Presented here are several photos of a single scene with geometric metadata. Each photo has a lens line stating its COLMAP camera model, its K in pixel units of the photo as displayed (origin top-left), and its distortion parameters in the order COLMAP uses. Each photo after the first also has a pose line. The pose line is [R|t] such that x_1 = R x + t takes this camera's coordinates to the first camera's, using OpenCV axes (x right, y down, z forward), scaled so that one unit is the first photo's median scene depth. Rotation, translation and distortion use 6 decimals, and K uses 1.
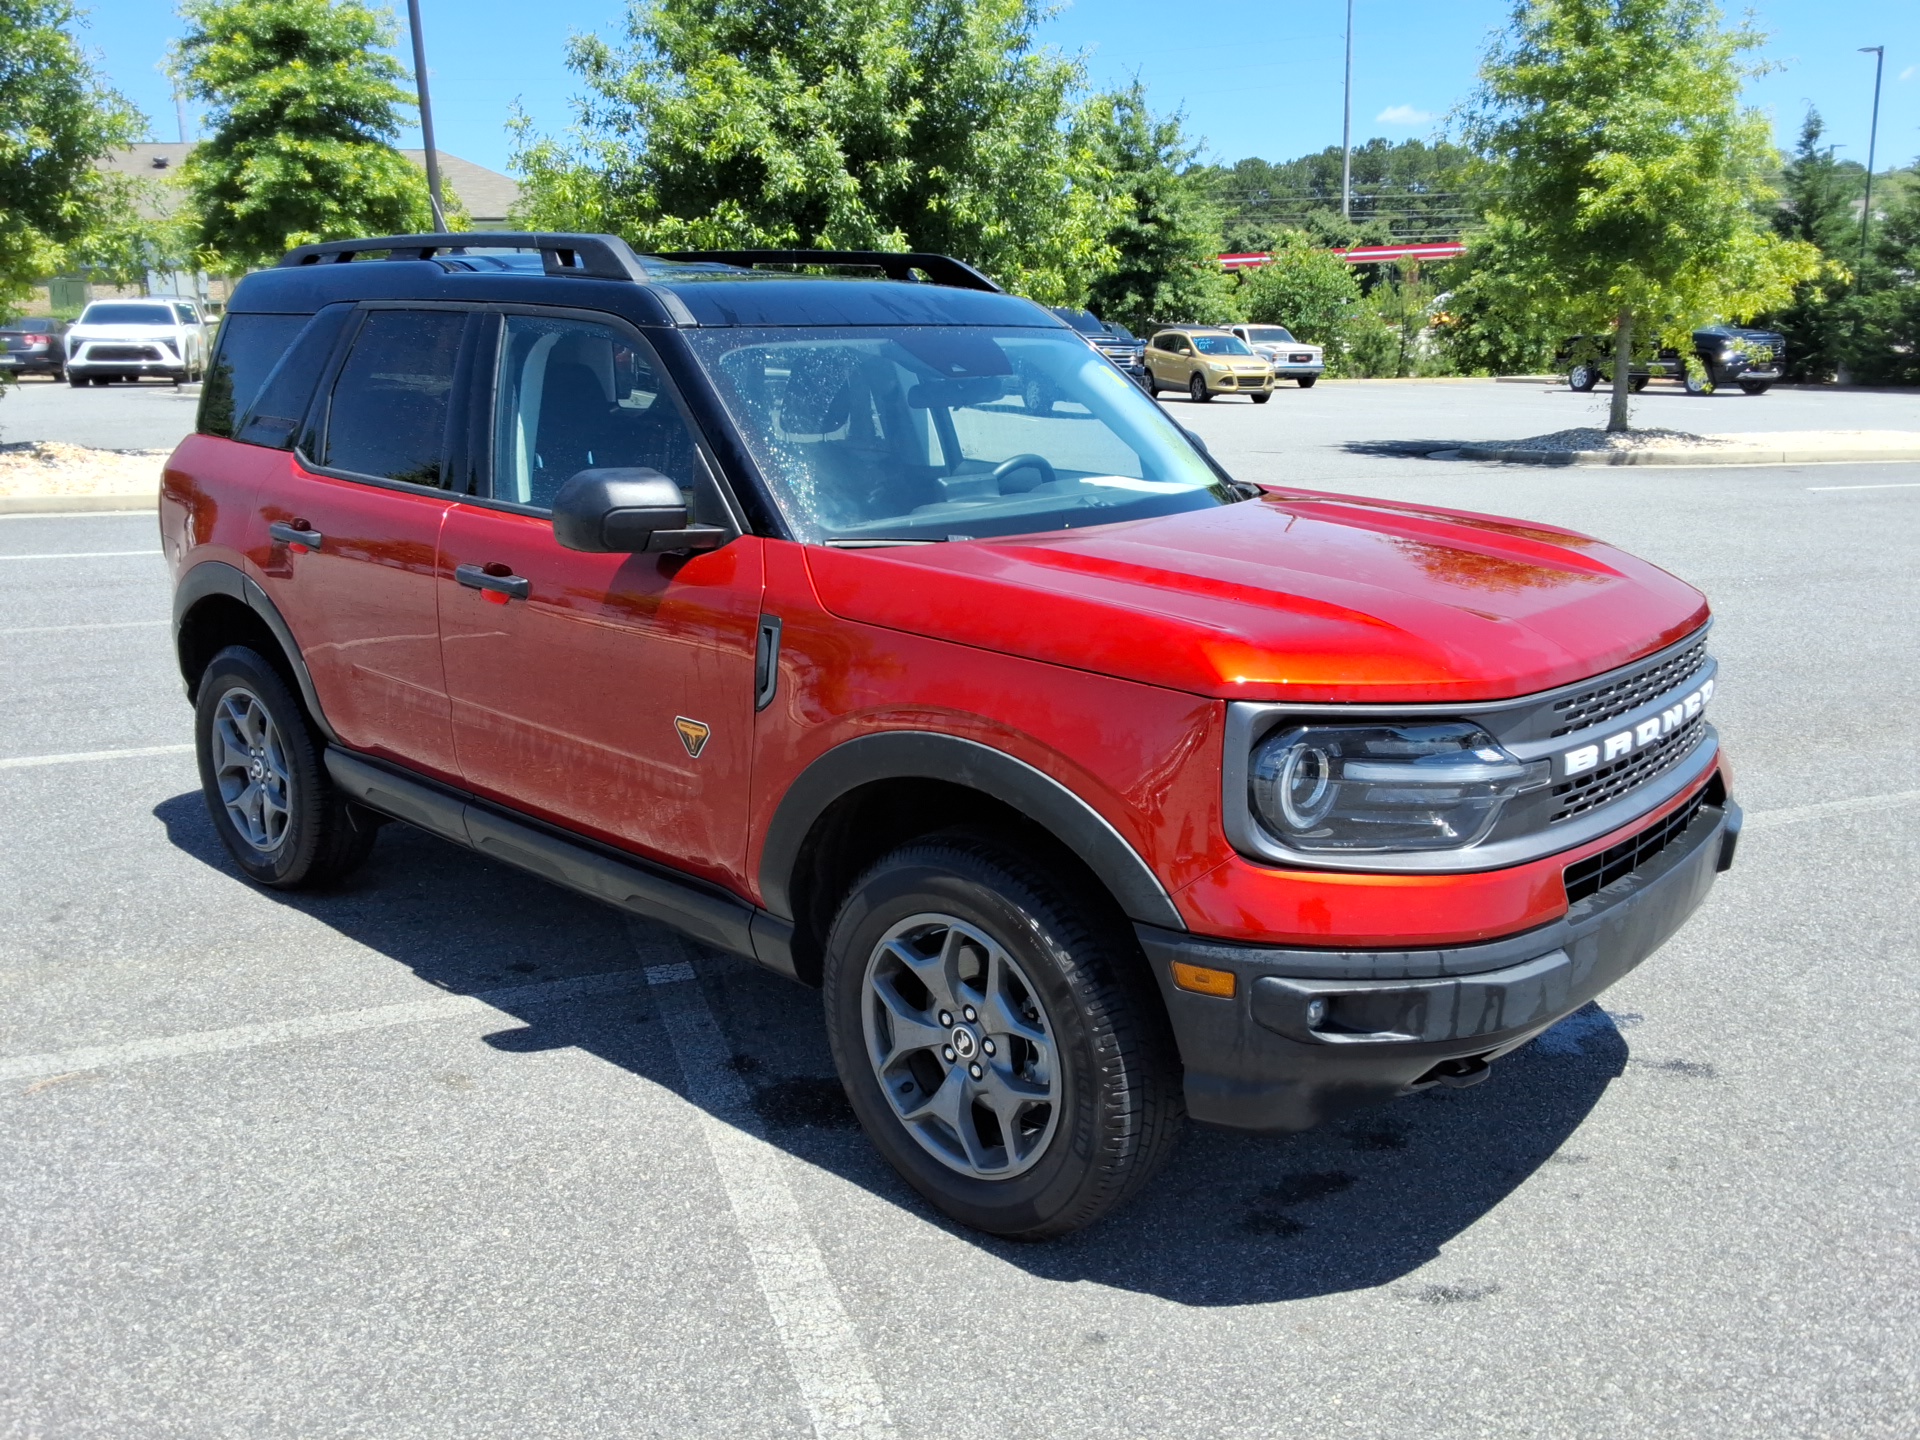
lens RADIAL K [[1529.6, 0, 965.5], [0, 1529.6, 724.4], [0, 0, 1]] dist [0.085491, -0.129150]
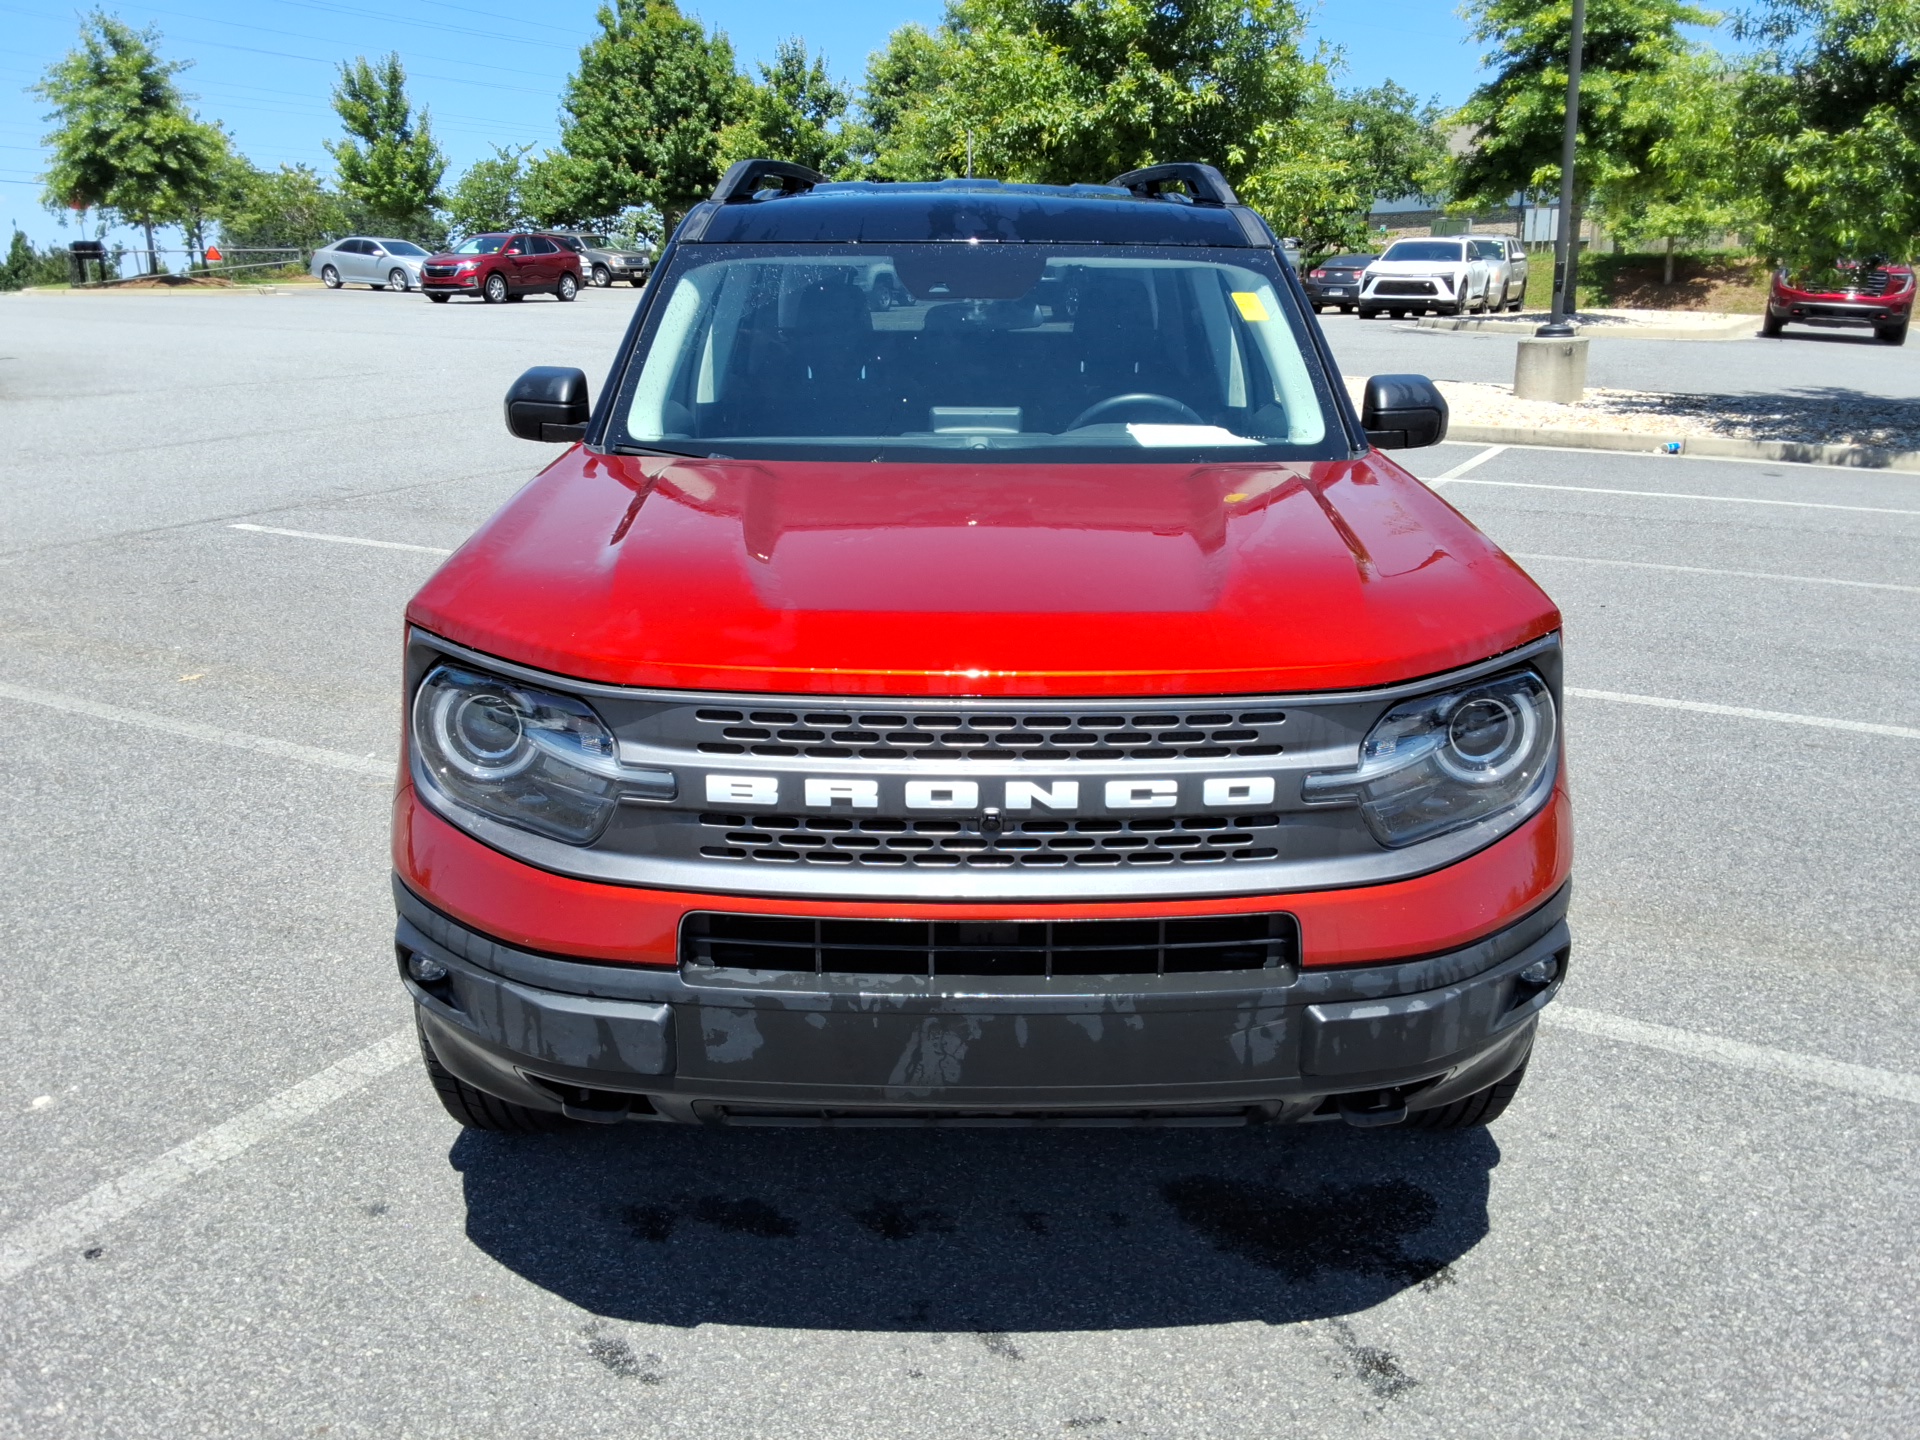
lens RADIAL K [[1529.6, 0, 965.5], [0, 1529.6, 724.4], [0, 0, 1]] dist [0.085491, -0.129150]
pose [[0.671809, 0.215820, -0.708587, 0.132724], [-0.189535, 0.974852, 0.117222, -0.015929], [0.716065, 0.055551, 0.695819, 0.069448]]
